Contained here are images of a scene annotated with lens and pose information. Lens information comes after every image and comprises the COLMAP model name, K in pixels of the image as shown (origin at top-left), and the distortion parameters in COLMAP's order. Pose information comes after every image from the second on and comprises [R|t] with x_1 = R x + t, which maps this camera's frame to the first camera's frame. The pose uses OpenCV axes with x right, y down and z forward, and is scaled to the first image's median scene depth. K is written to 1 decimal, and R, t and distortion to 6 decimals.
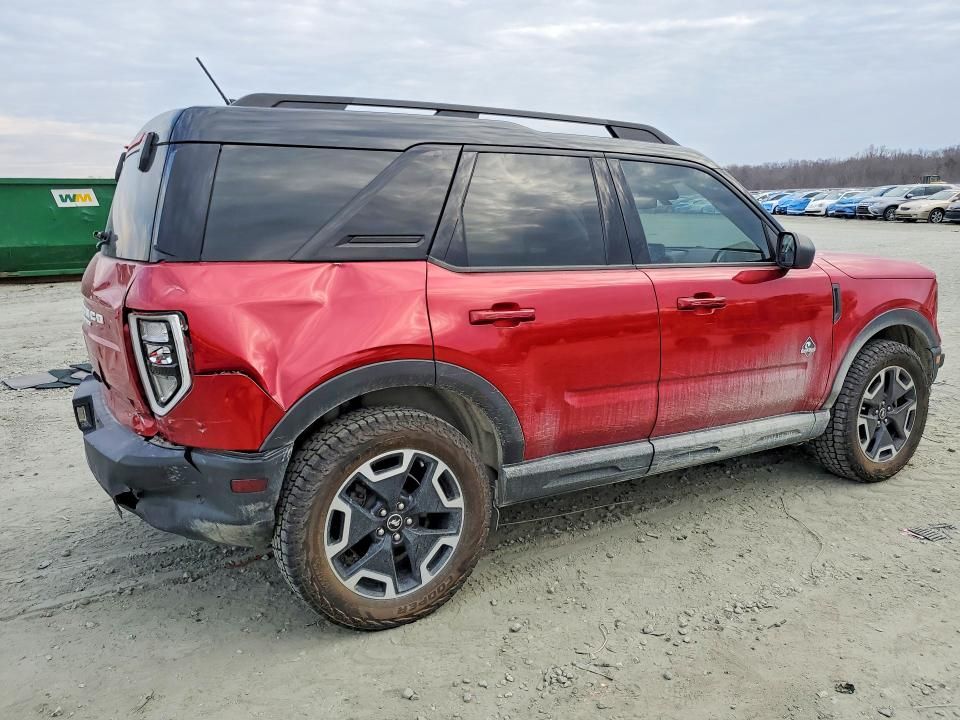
lens RADIAL K [[757.4, 0, 480.0], [0, 757.4, 360.0], [0, 0, 1]] dist [0.012360, 0.004090]
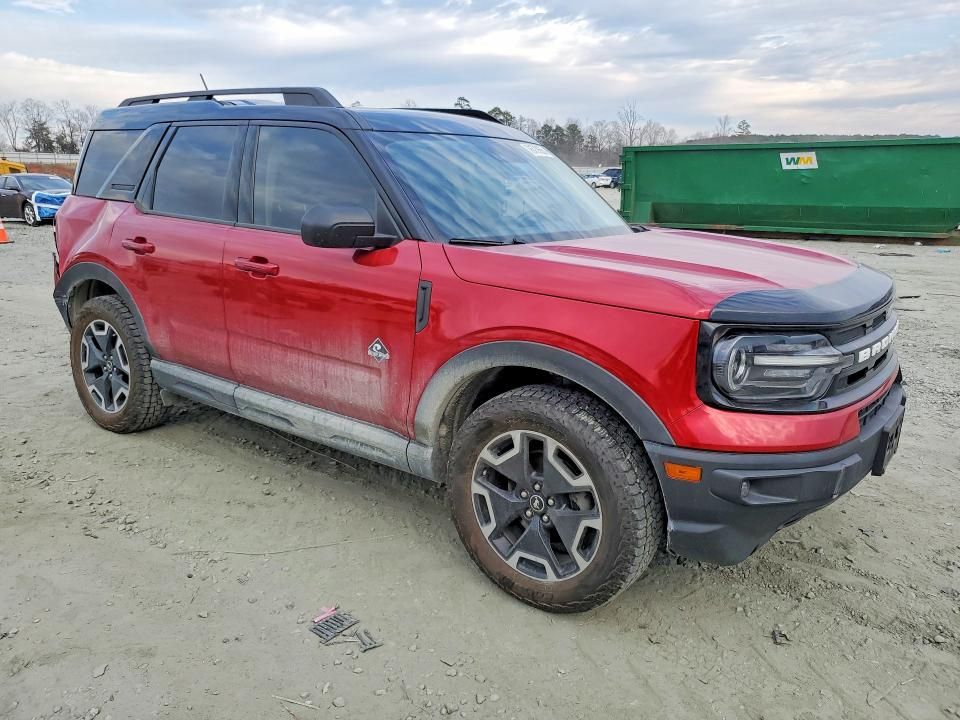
lens RADIAL K [[757.4, 0, 480.0], [0, 757.4, 360.0], [0, 0, 1]] dist [0.012360, 0.004090]
pose [[0.379751, 0.234704, -0.894820, 1.168206], [-0.192260, 0.966184, 0.171829, -0.162279], [0.904890, 0.106786, 0.412033, 0.754457]]
